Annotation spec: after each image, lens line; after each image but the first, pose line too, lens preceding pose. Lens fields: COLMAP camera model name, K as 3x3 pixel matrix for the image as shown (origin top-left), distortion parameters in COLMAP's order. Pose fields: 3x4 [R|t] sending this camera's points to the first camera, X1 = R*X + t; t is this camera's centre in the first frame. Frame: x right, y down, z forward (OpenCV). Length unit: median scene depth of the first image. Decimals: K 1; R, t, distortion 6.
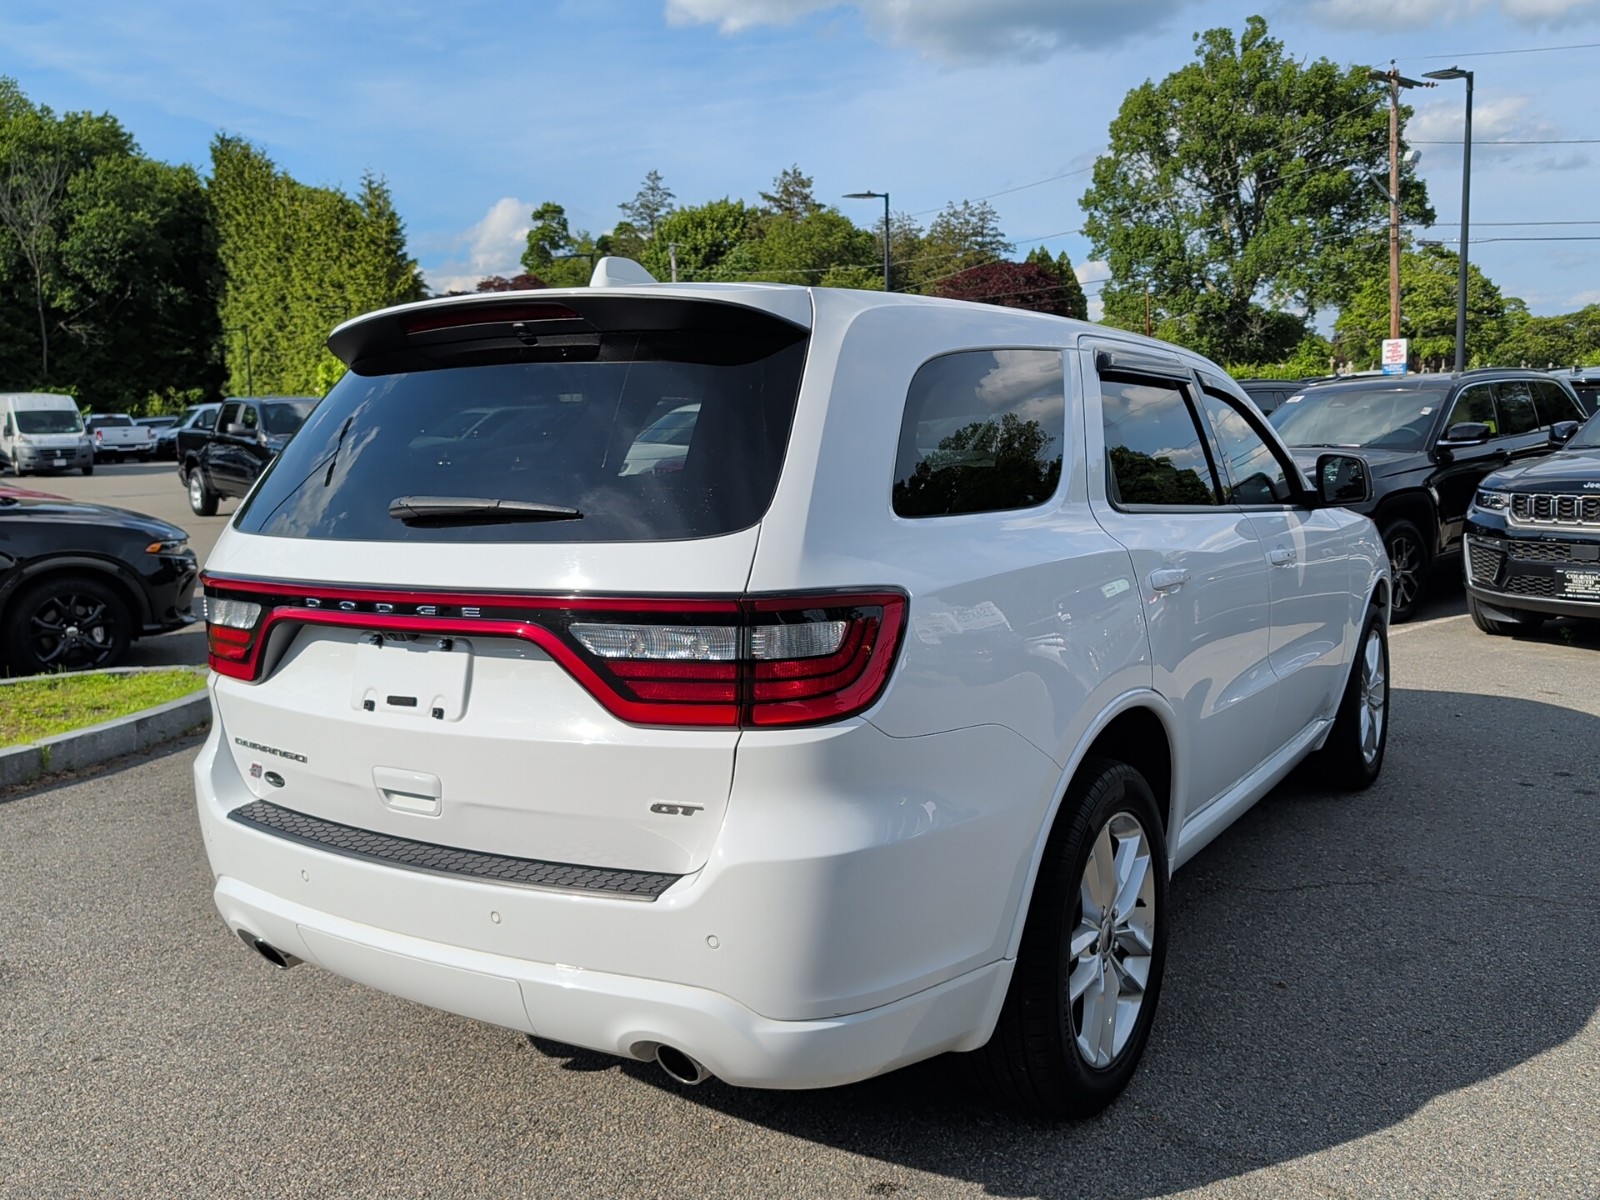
lens RADIAL K [[1420.7, 0, 793.3], [0, 1420.7, 600.6], [0, 0, 1]] dist [0.003312, -0.004972]
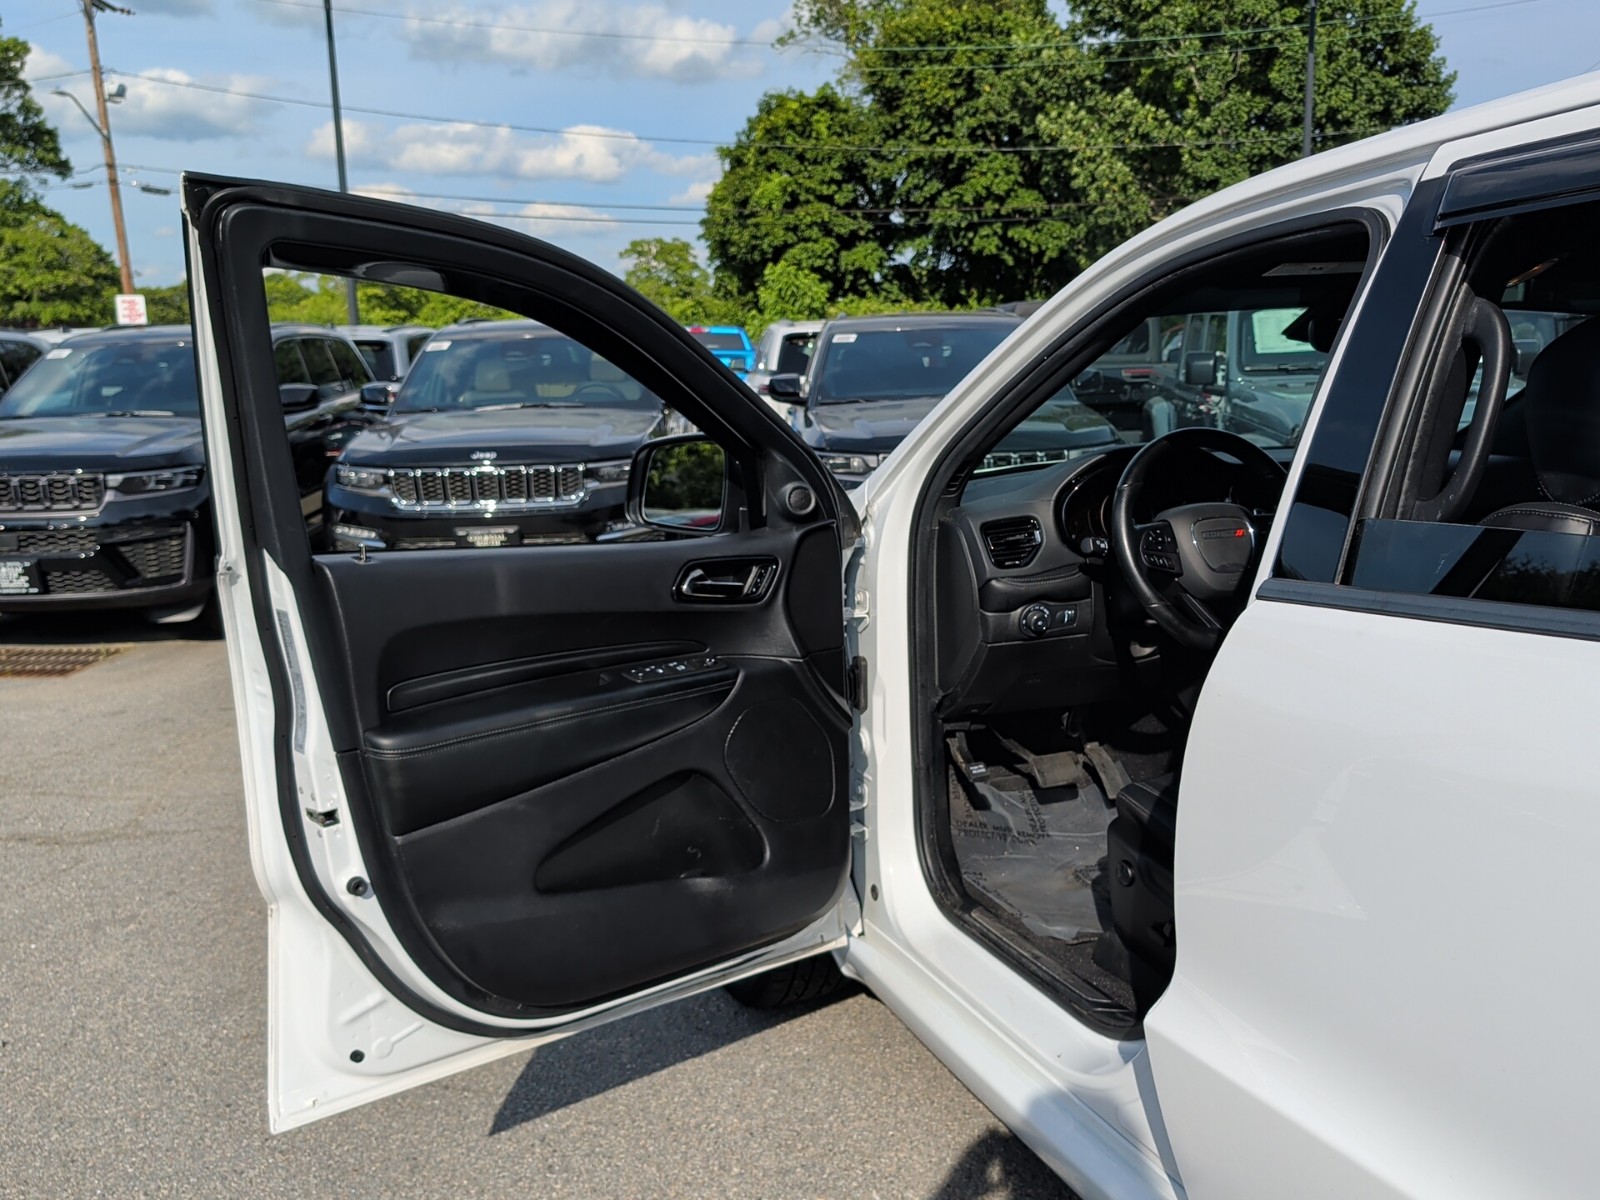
lens RADIAL K [[1347.2, 0, 787.4], [0, 1347.2, 595.9], [0, 0, 1]] dist [0.001864, -0.009988]
pose [[0.552006, -0.129244, 0.823763, -0.046422], [0.111112, 0.990506, 0.080948, -0.013968], [-0.826404, 0.046846, 0.561126, 0.134251]]
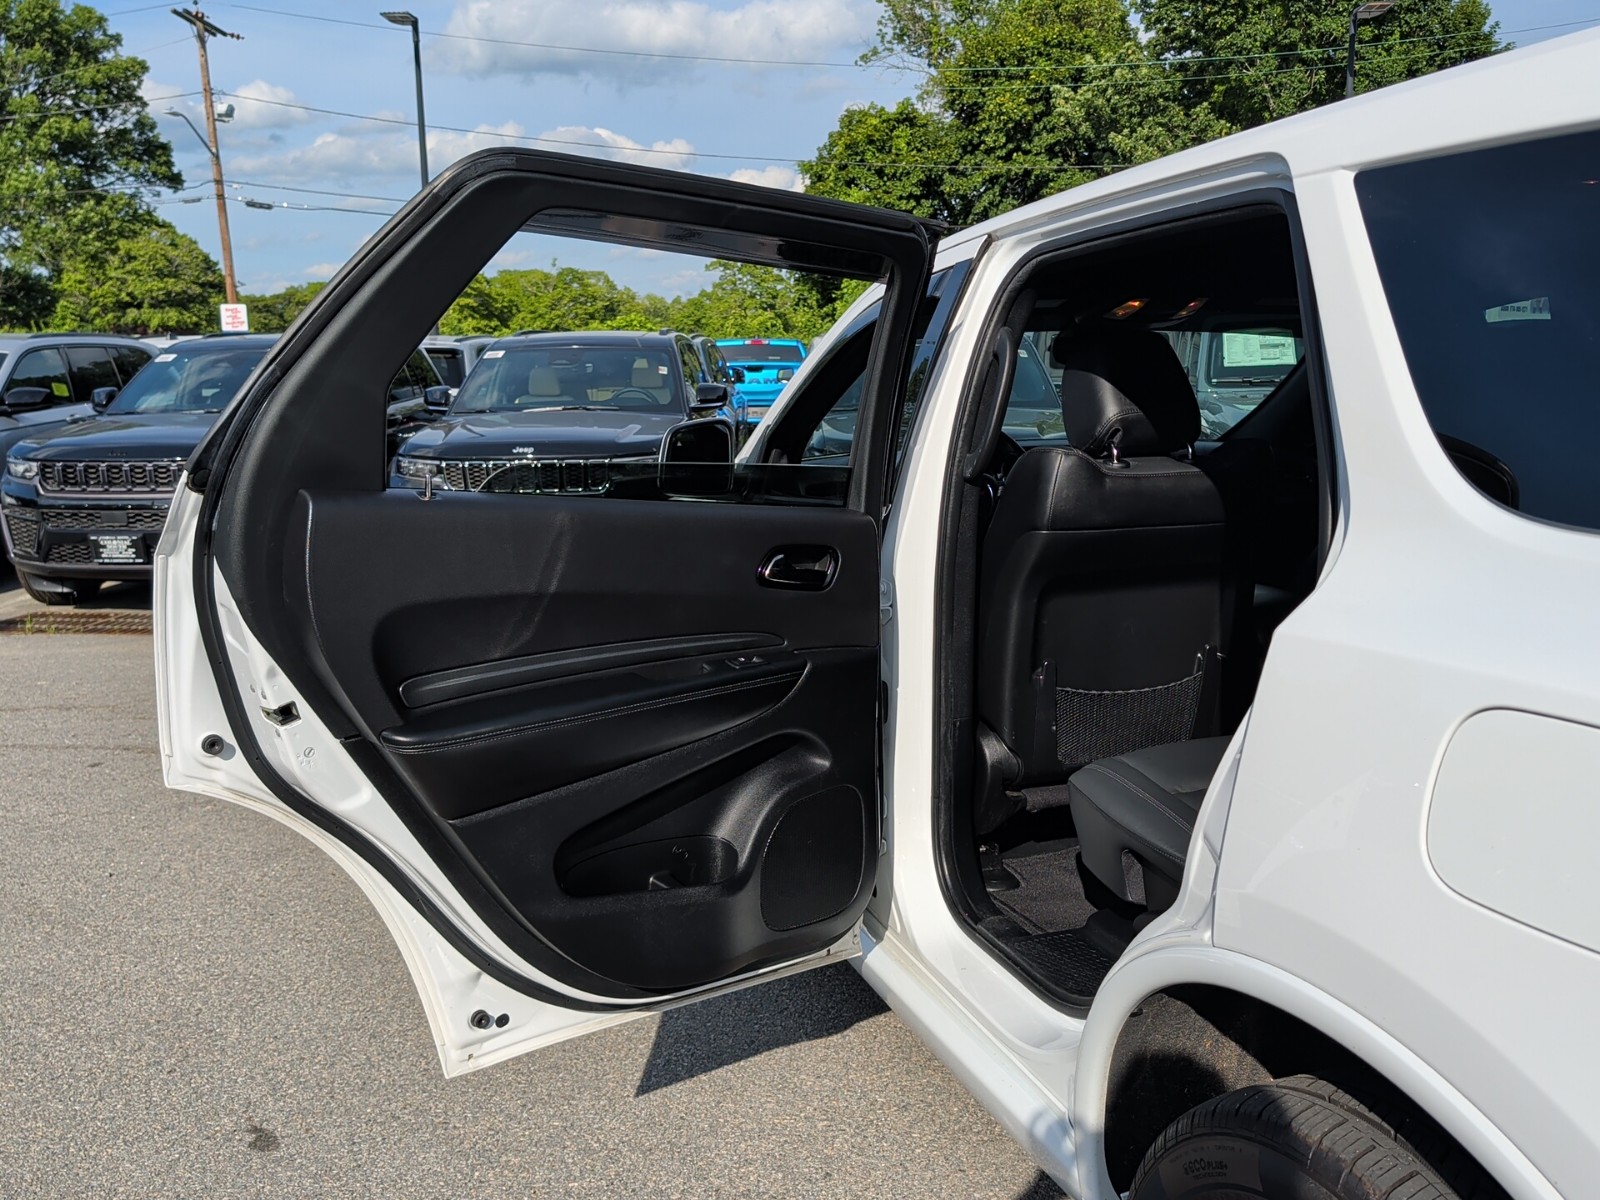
lens RADIAL K [[1365.9, 0, 792.0], [0, 1365.9, 601.9], [0, 0, 1]] dist [0.009329, -0.020378]
pose [[0.605963, -0.111237, 0.787677, -0.060248], [0.094303, 0.993238, 0.067719, -0.009777], [-0.789883, 0.033245, 0.612355, 0.108555]]
